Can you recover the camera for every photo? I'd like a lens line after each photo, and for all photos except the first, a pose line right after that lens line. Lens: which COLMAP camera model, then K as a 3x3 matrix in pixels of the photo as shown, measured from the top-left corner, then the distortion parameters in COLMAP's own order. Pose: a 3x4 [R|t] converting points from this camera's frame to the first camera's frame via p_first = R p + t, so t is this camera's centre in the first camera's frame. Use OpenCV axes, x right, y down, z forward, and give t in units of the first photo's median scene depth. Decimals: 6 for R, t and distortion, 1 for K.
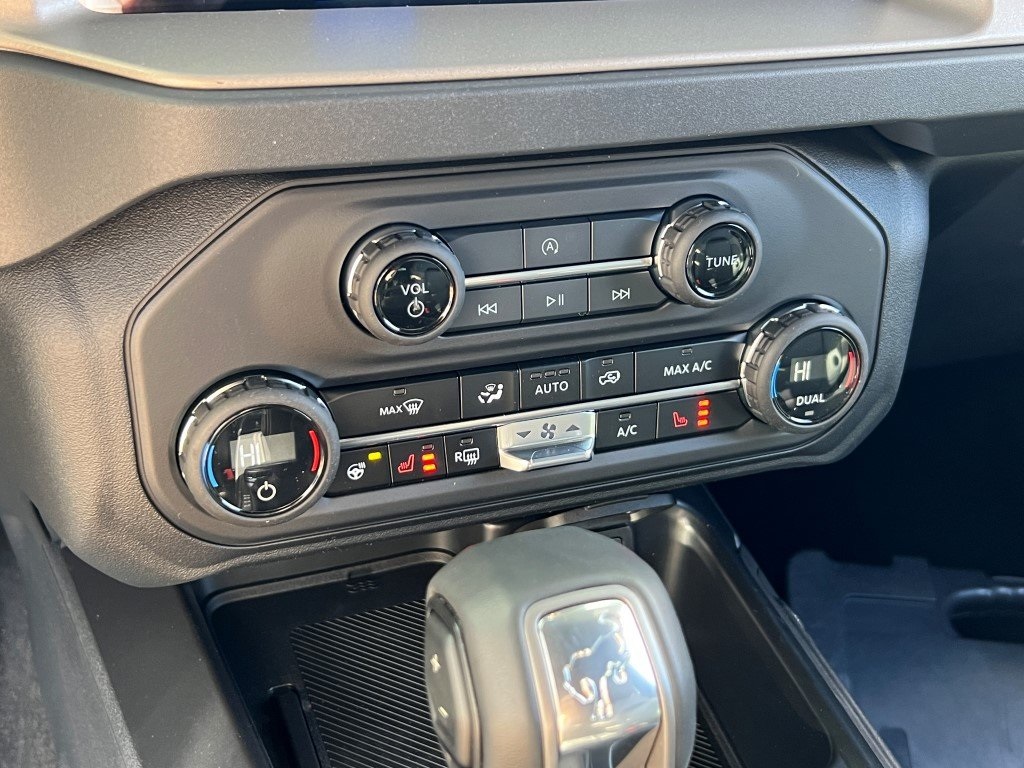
lens RADIAL K [[1205.4, 0, 512.0], [0, 1205.4, 384.0], [0, 0, 1]] dist [0.207560, -0.788875]
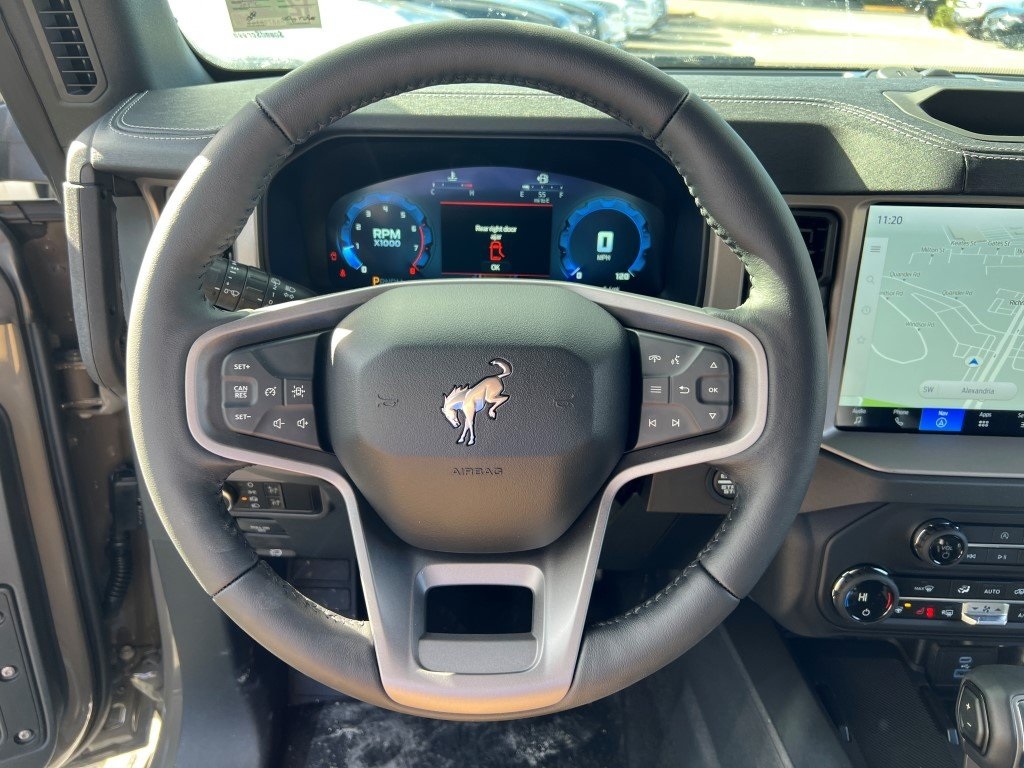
lens RADIAL K [[772.7, 0, 512.0], [0, 772.7, 384.0], [0, 0, 1]] dist [0.005988, -0.008881]
pose [[0.922292, 0.132129, -0.363208, -0.332845], [-0.164772, 0.984489, -0.060264, -0.148848], [0.349611, 0.115427, 0.929757, -0.750911]]
